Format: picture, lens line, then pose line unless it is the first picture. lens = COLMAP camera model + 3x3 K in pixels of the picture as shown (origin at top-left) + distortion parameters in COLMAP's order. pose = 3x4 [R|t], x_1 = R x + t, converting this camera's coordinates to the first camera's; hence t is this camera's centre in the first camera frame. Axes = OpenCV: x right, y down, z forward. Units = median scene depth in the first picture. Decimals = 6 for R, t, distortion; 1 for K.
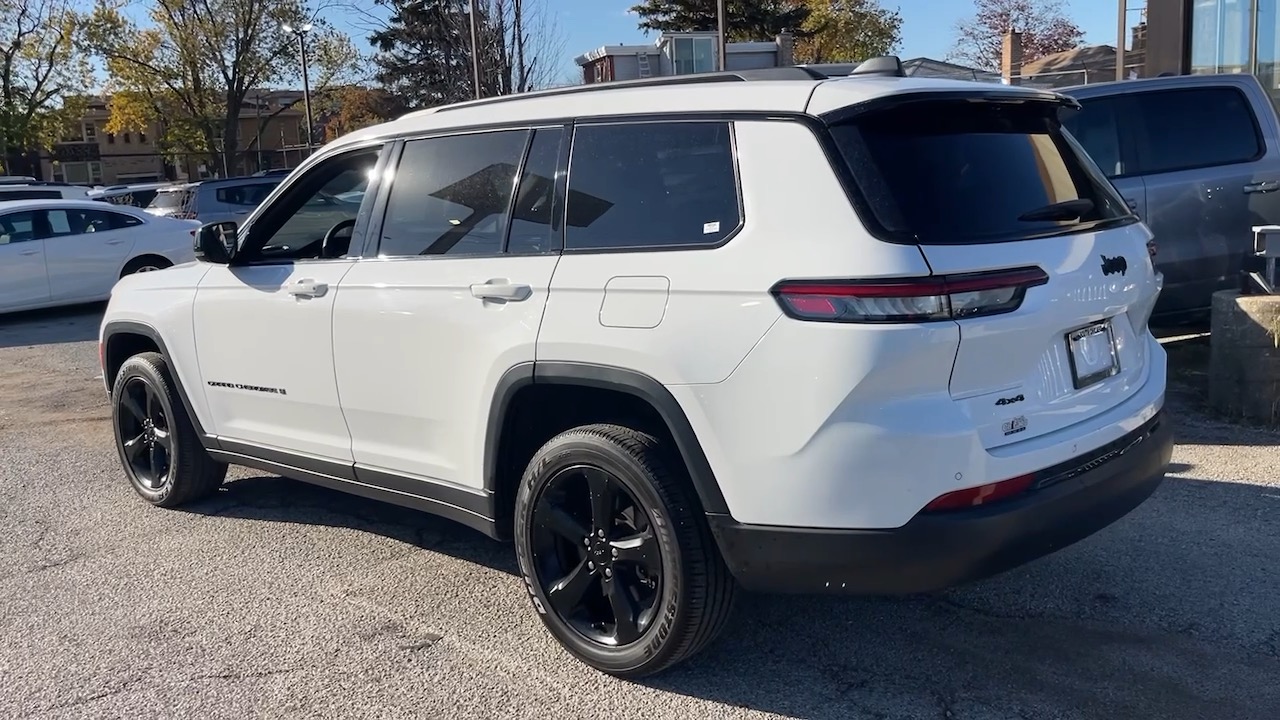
lens RADIAL K [[1114.8, 0, 629.9], [0, 1114.8, 365.7], [0, 0, 1]] dist [0.058533, -0.055145]
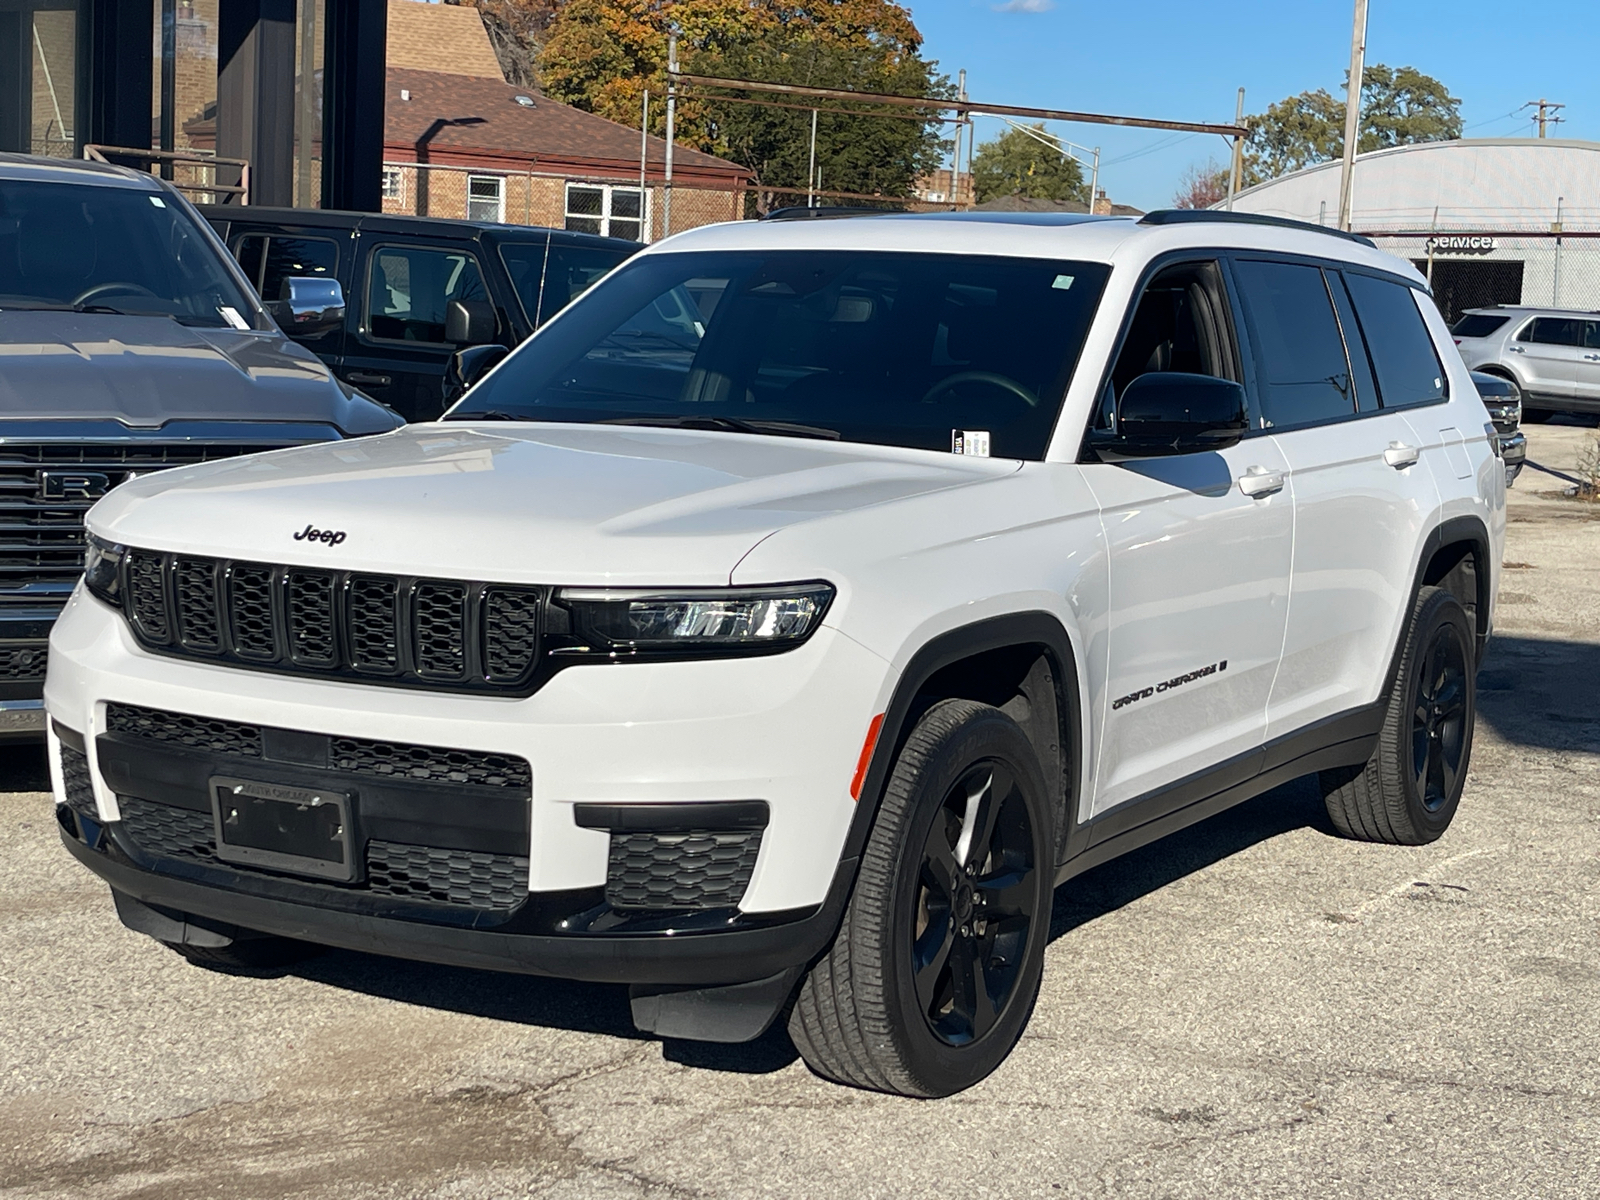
lens RADIAL K [[2647.6, 0, 813.8], [0, 2647.6, 599.7], [0, 0, 1]] dist [0.078998, 0.000000]
pose [[-0.231495, -0.066444, 0.970564, -1.599292], [0.136475, 0.985581, 0.100024, -0.178031], [-0.963216, 0.155613, -0.219089, 1.504226]]
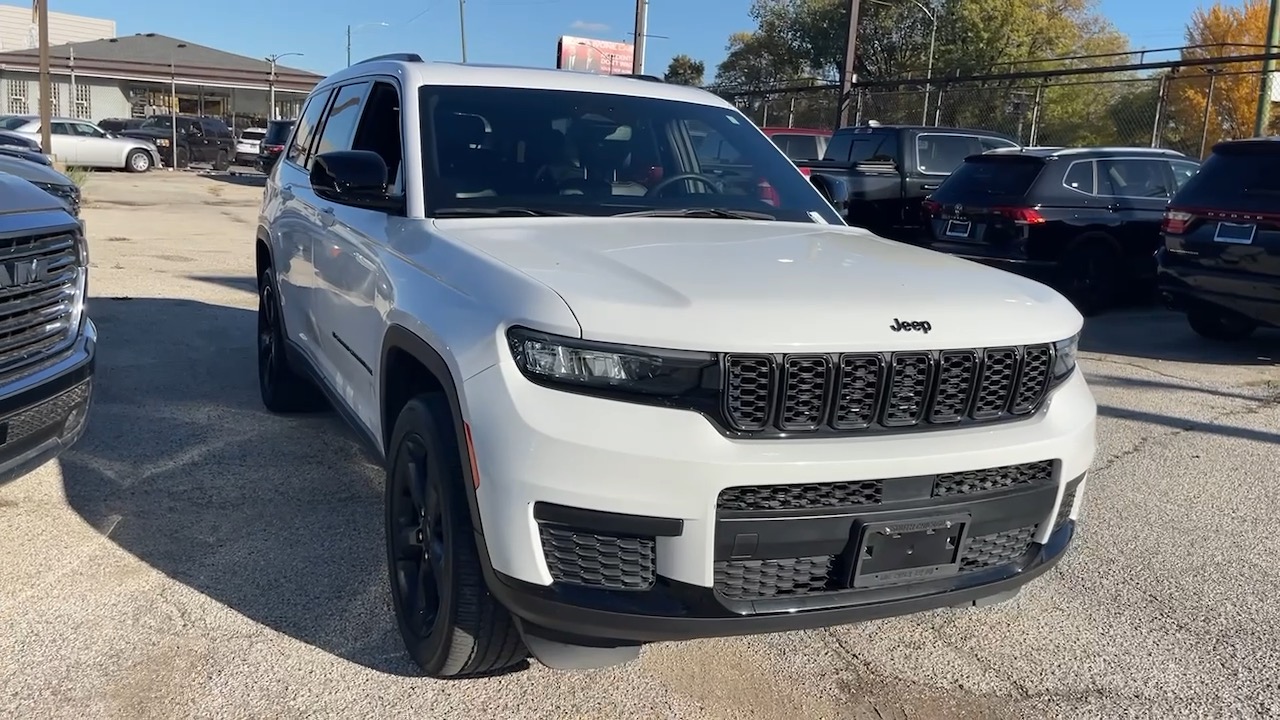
lens RADIAL K [[1114.8, 0, 640.4], [0, 1114.8, 365.3], [0, 0, 1]] dist [0.058533, -0.055145]
pose [[-0.928259, -0.072890, 0.364721, -0.602162], [0.049466, 0.947703, 0.315297, -0.295309], [-0.368629, 0.310719, -0.876109, 2.027162]]
